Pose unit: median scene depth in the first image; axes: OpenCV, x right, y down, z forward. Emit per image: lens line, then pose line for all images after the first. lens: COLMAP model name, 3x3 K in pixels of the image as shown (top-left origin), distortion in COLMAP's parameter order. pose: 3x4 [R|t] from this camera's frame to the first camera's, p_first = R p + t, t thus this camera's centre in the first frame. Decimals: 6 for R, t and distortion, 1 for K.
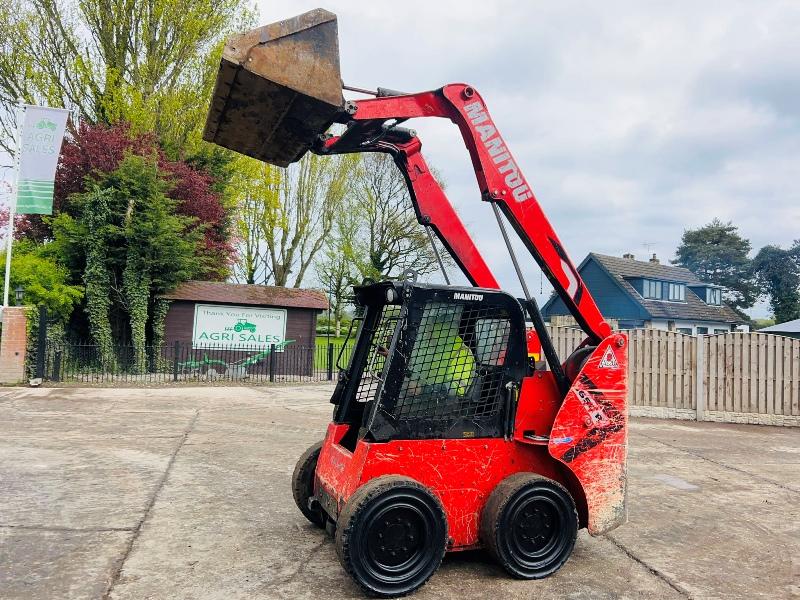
lens RADIAL K [[597.2, 0, 404.5], [0, 597.2, 299.3], [0, 0, 1]] dist [0.047779, -0.044722]
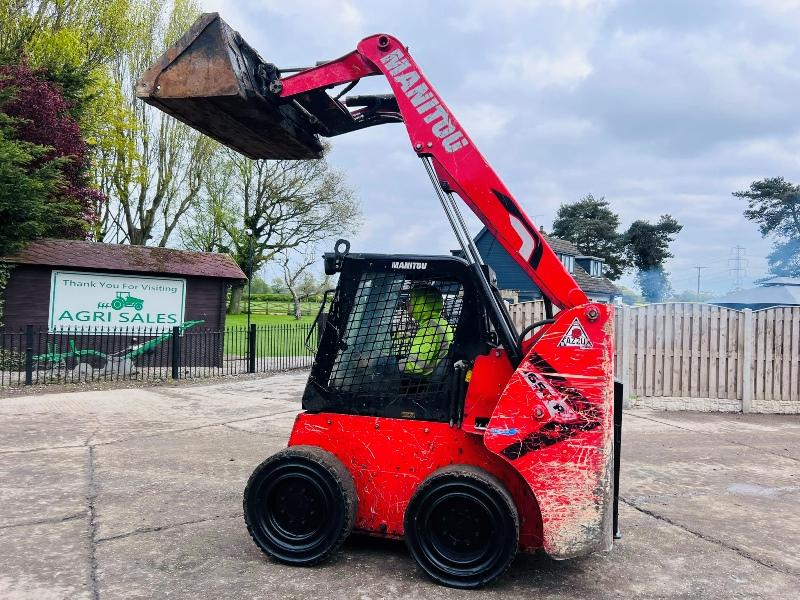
lens RADIAL K [[597.2, 0, 404.5], [0, 597.2, 299.3], [0, 0, 1]] dist [0.047779, -0.044722]
pose [[0.972289, -0.005417, 0.233719, -0.121932], [-0.005343, 0.998955, 0.045384, 0.007937], [-0.233721, -0.045375, 0.971244, 0.234891]]
